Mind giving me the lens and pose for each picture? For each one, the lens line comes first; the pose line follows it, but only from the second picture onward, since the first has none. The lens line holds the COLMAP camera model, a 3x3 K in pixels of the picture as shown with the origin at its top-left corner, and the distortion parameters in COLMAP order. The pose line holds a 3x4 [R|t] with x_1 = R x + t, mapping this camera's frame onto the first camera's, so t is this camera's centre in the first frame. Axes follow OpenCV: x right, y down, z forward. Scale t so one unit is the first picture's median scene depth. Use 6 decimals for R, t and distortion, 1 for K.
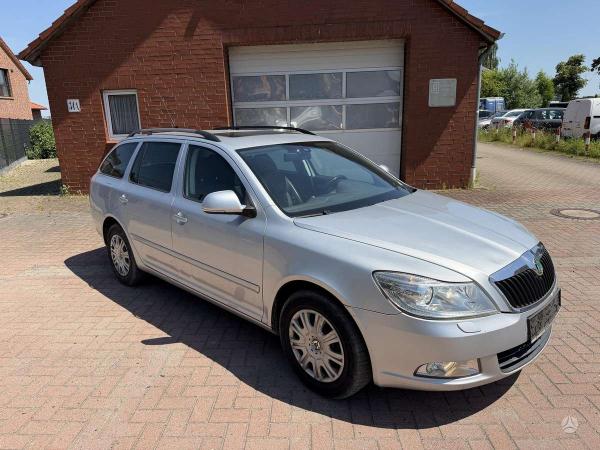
lens RADIAL K [[427.8, 0, 300.3], [0, 427.8, 226.6], [0, 0, 1]] dist [0.003200, -0.031081]
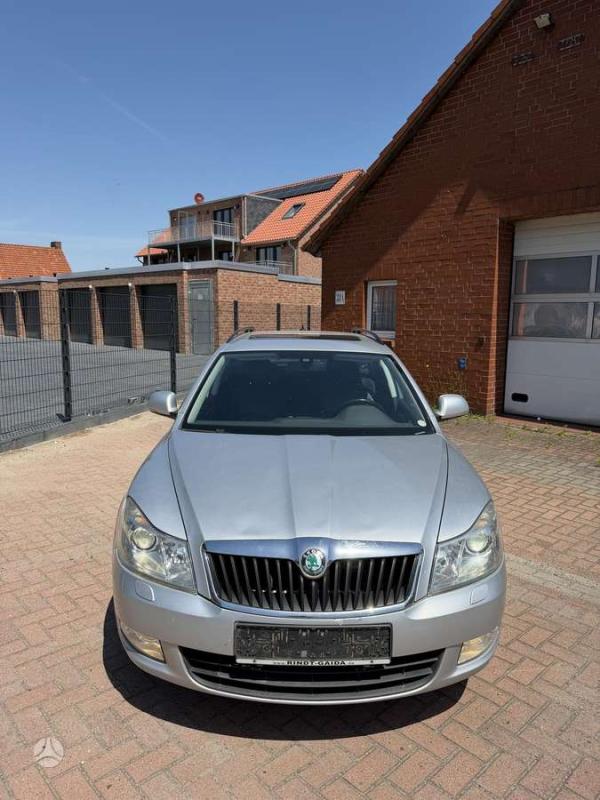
lens RADIAL K [[570.4, 0, 300.7], [0, 570.4, 399.2], [0, 0, 1]] dist [0.003200, -0.031081]
pose [[0.699651, 0.132172, -0.702153, 0.313369], [-0.197815, 0.980158, -0.012607, -0.036729], [0.686555, 0.147717, 0.711915, 0.097252]]
